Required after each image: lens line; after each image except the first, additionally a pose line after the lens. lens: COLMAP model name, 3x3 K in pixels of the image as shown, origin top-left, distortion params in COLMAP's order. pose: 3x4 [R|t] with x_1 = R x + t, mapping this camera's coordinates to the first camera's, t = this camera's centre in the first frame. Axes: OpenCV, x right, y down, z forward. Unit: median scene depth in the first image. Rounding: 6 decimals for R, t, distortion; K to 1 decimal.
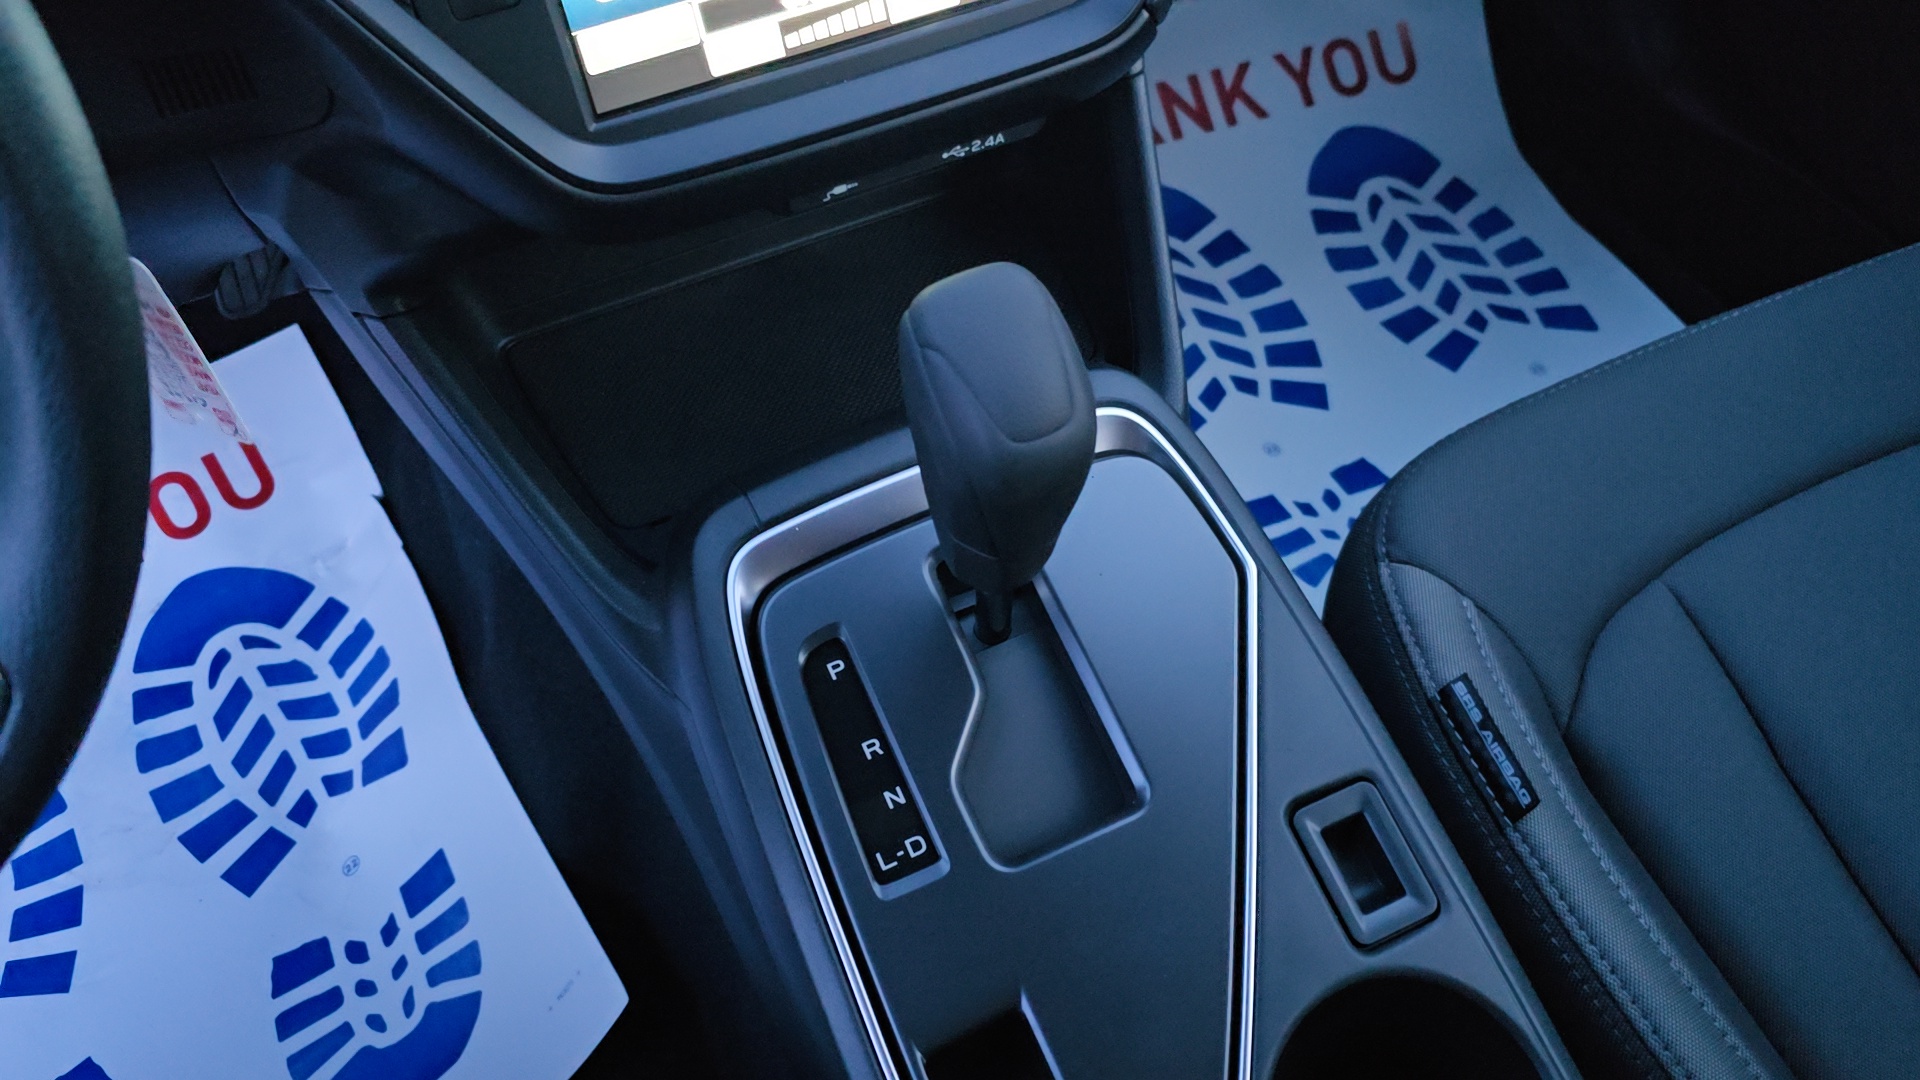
lens RADIAL K [[1587.2, 0, 966.2], [0, 1587.2, 544.9], [0, 0, 1]] dist [0.007587, -0.001374]
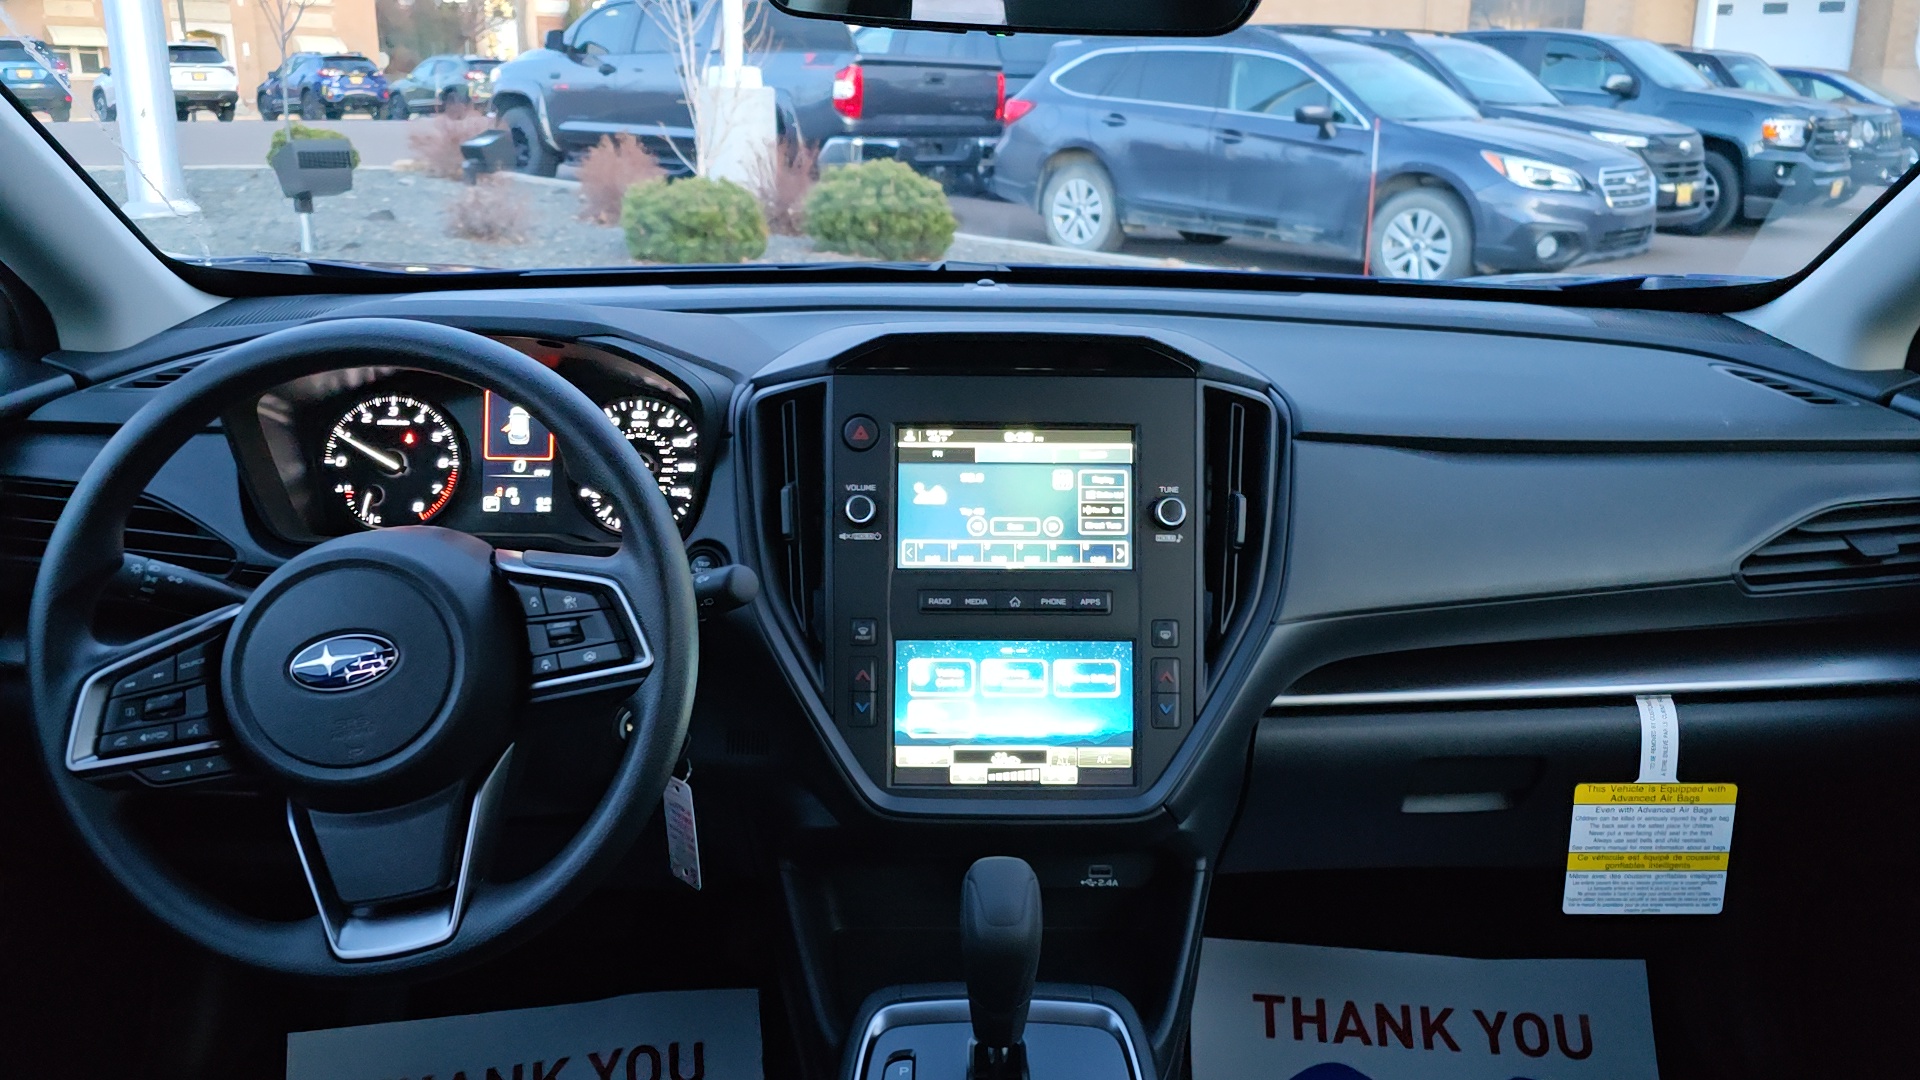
lens RADIAL K [[1587.2, 0, 979.8], [0, 1587.2, 546.6], [0, 0, 1]] dist [0.007587, -0.001374]
pose [[0.908982, 0.127329, -0.396911, 0.528917], [-0.344381, 0.765874, -0.542990, 0.472613], [0.234846, 0.630257, 0.740016, -0.608702]]
